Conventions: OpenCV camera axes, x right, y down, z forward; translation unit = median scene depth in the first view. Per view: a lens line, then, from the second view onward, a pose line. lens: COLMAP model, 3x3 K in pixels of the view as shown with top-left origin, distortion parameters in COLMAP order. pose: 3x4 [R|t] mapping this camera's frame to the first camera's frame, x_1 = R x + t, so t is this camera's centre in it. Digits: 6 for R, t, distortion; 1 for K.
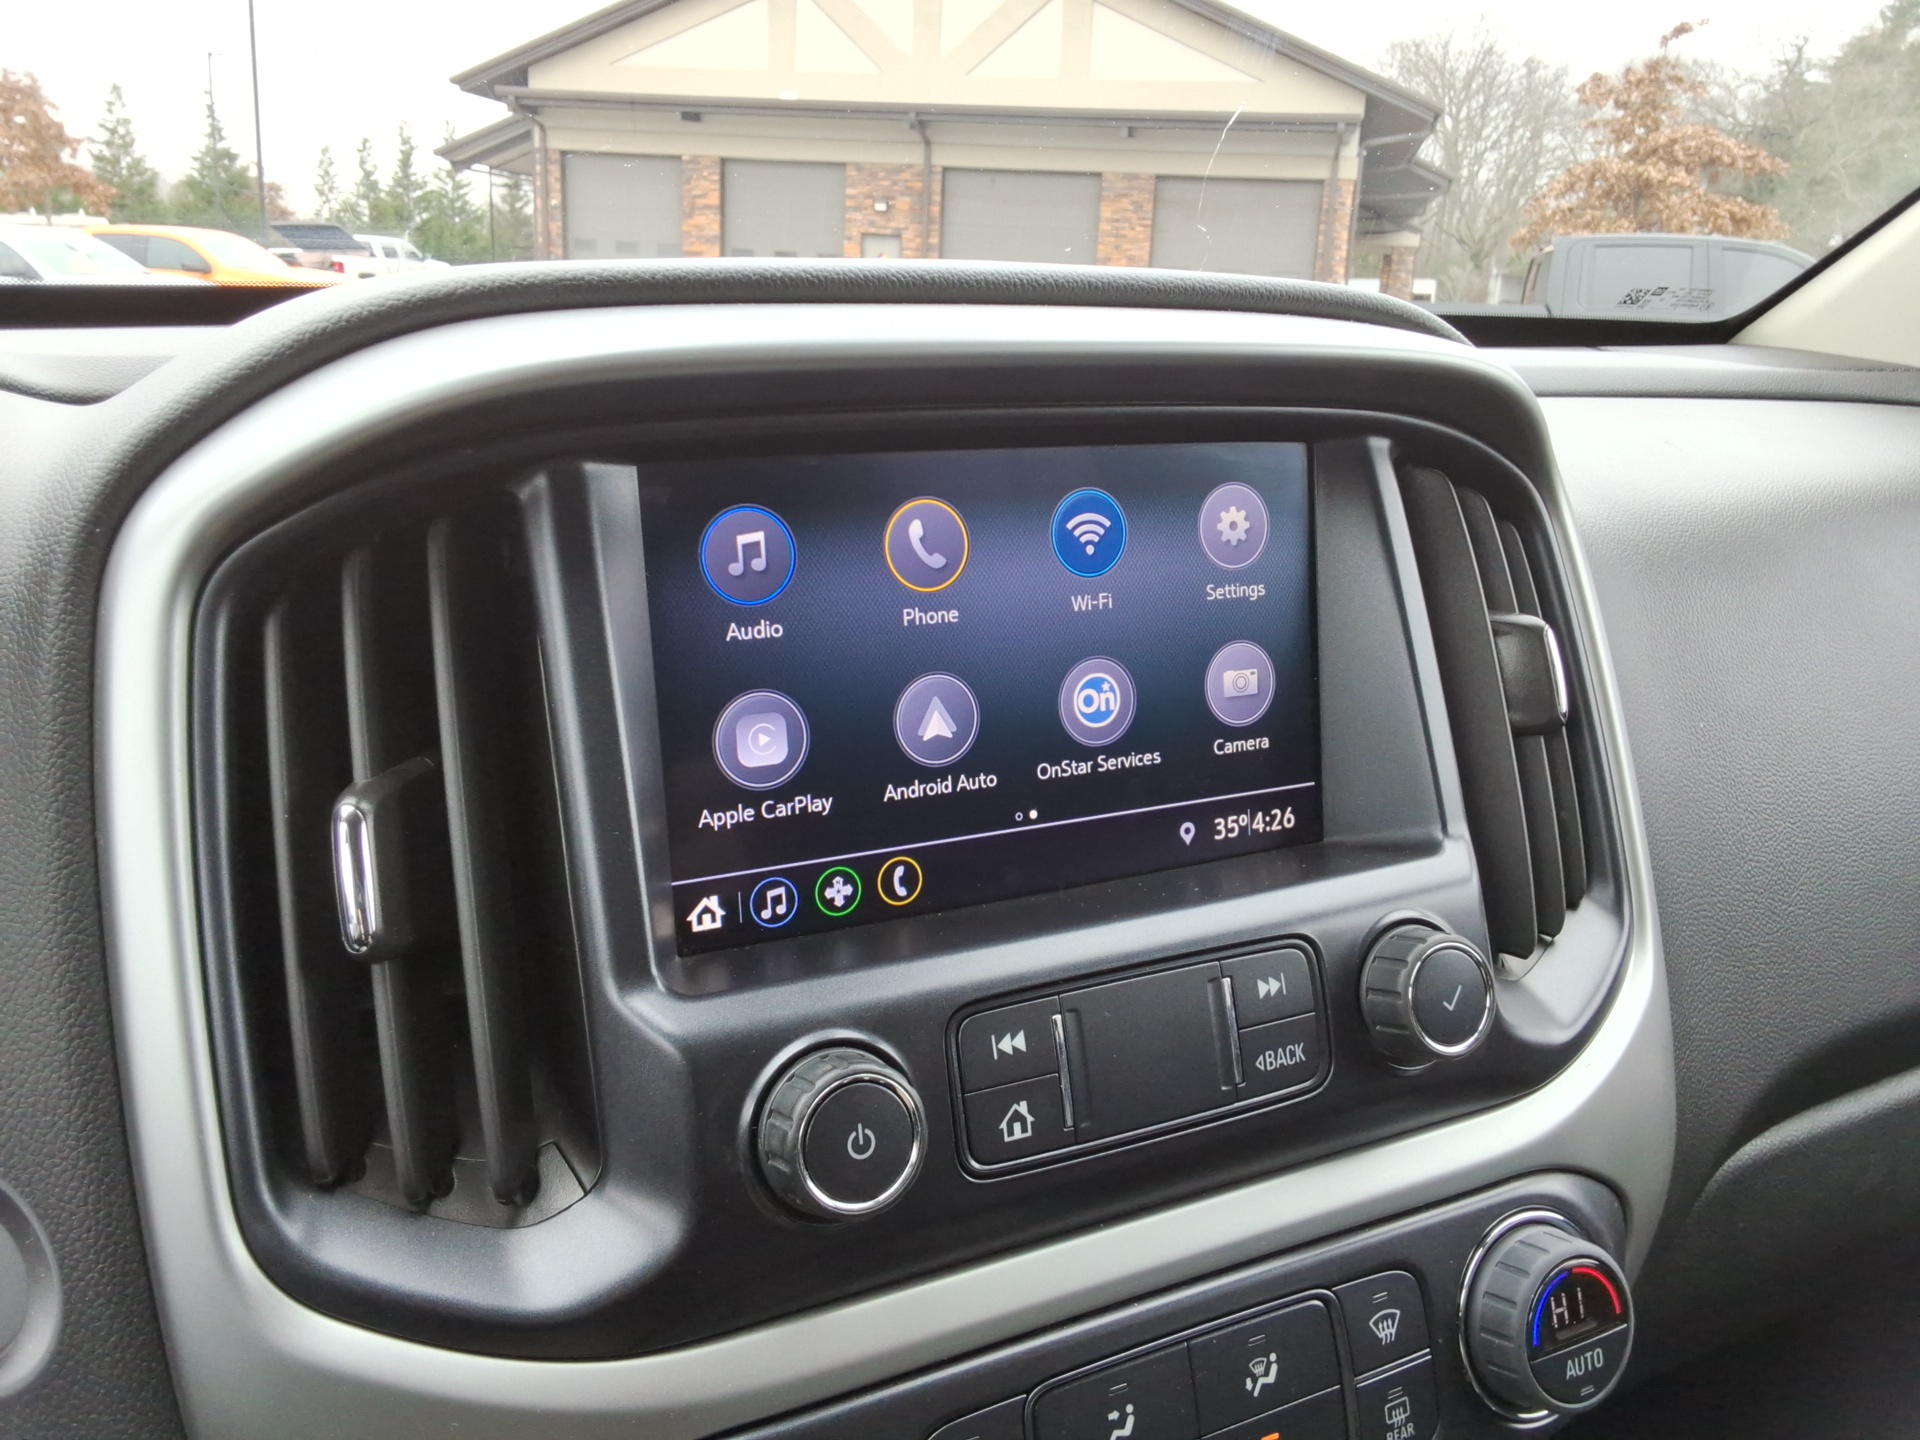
lens RADIAL K [[1557.2, 0, 988.3], [0, 1557.2, 737.4], [0, 0, 1]] dist [0.088620, -0.139459]
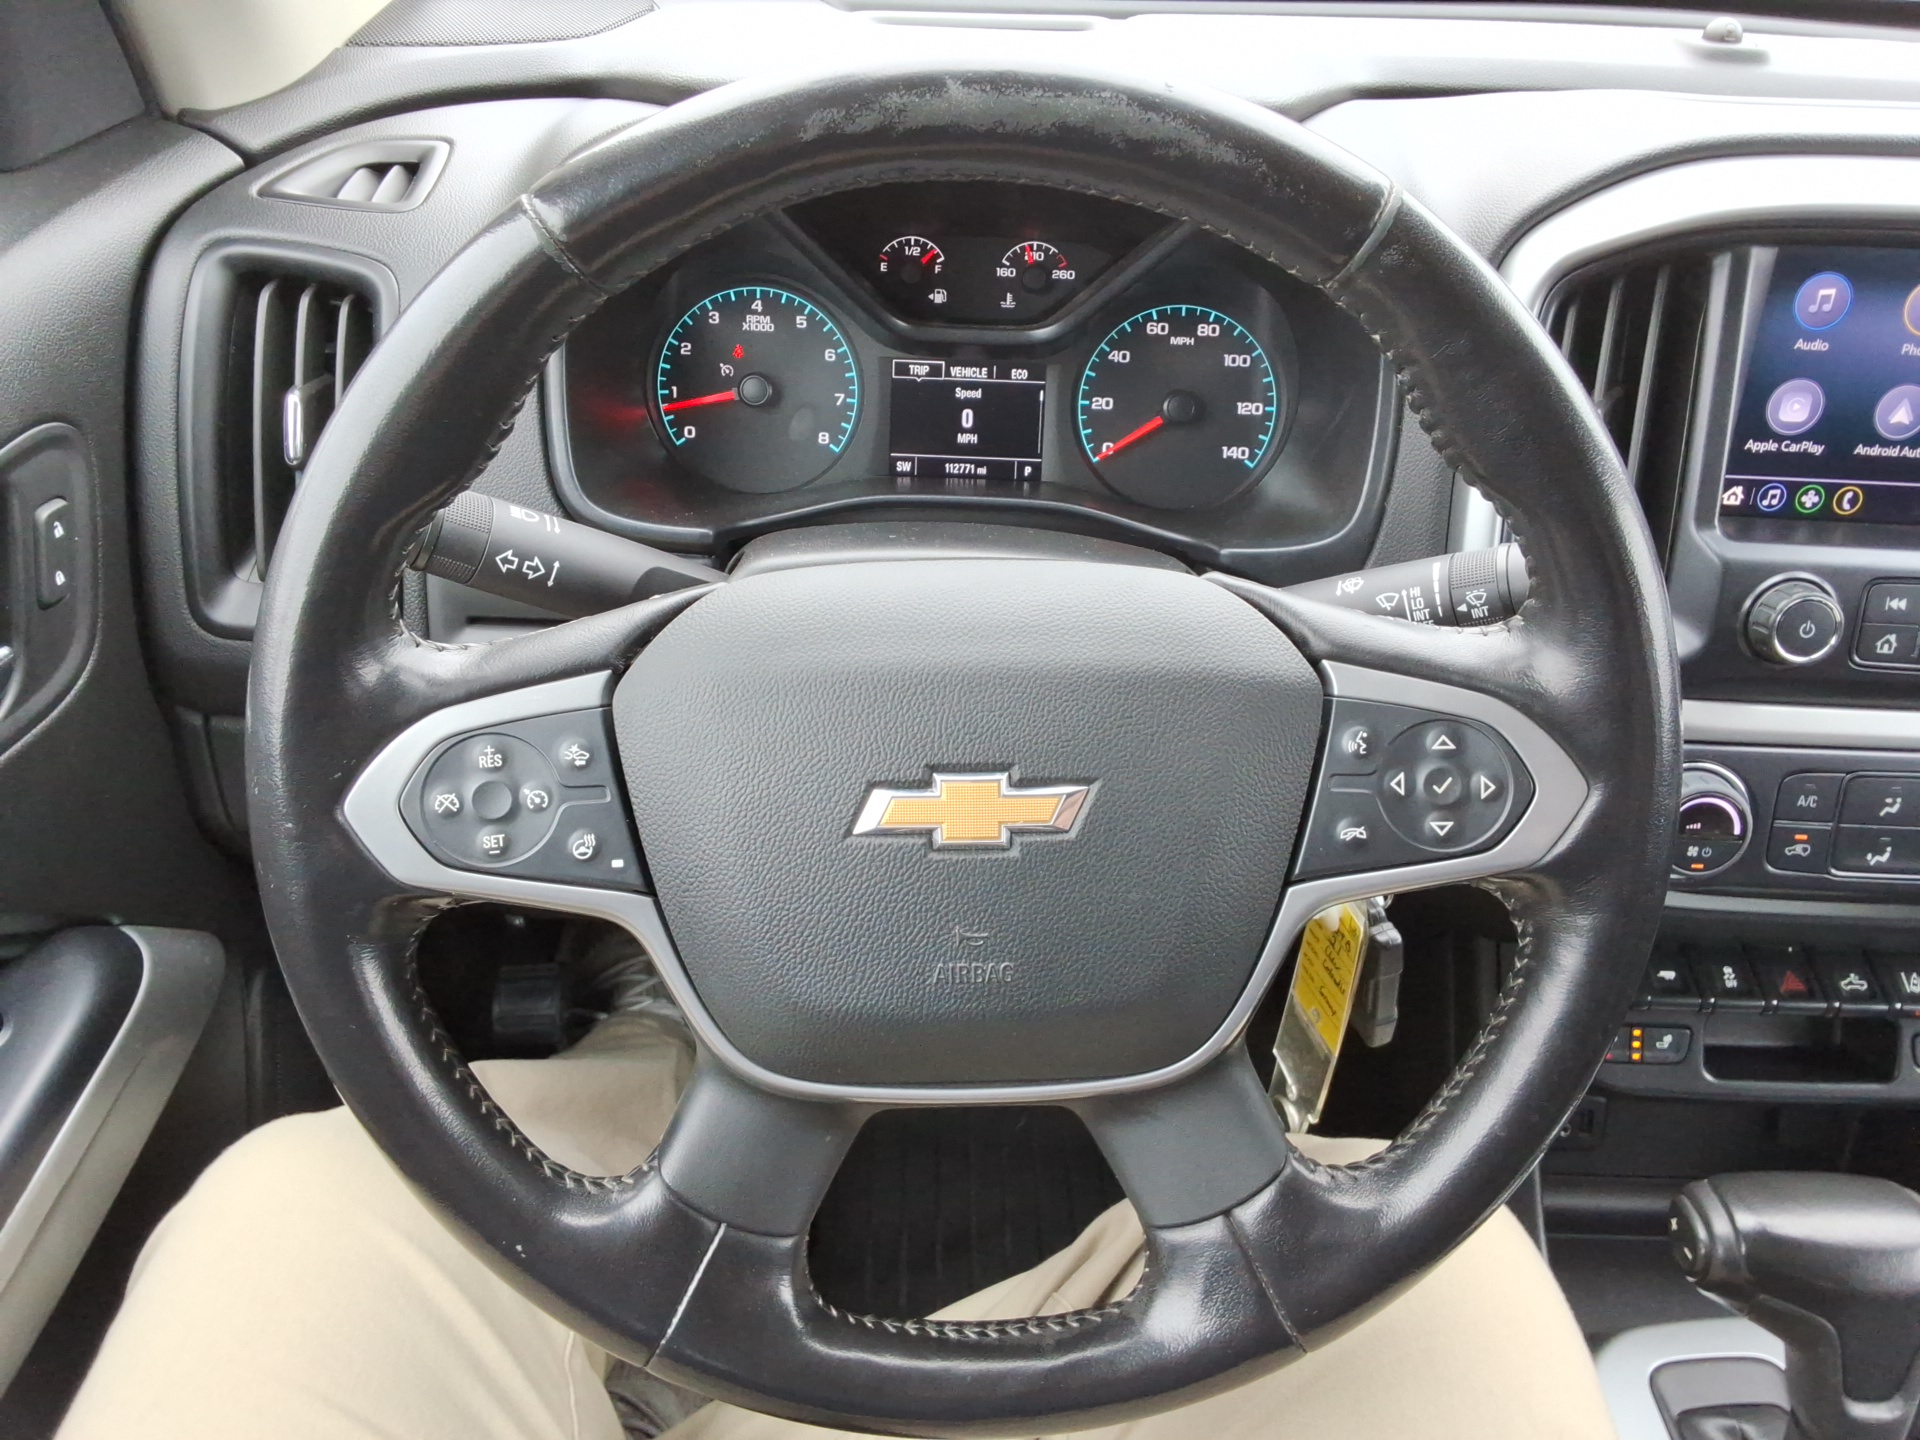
lens RADIAL K [[1536.2, 0, 975.5], [0, 1536.2, 713.9], [0, 0, 1]] dist [0.135020, -0.212379]
pose [[0.879894, 0.282362, -0.382176, -0.242873], [-0.154446, 0.930569, 0.331945, -0.160634], [0.449370, -0.233051, 0.862412, -1.374339]]
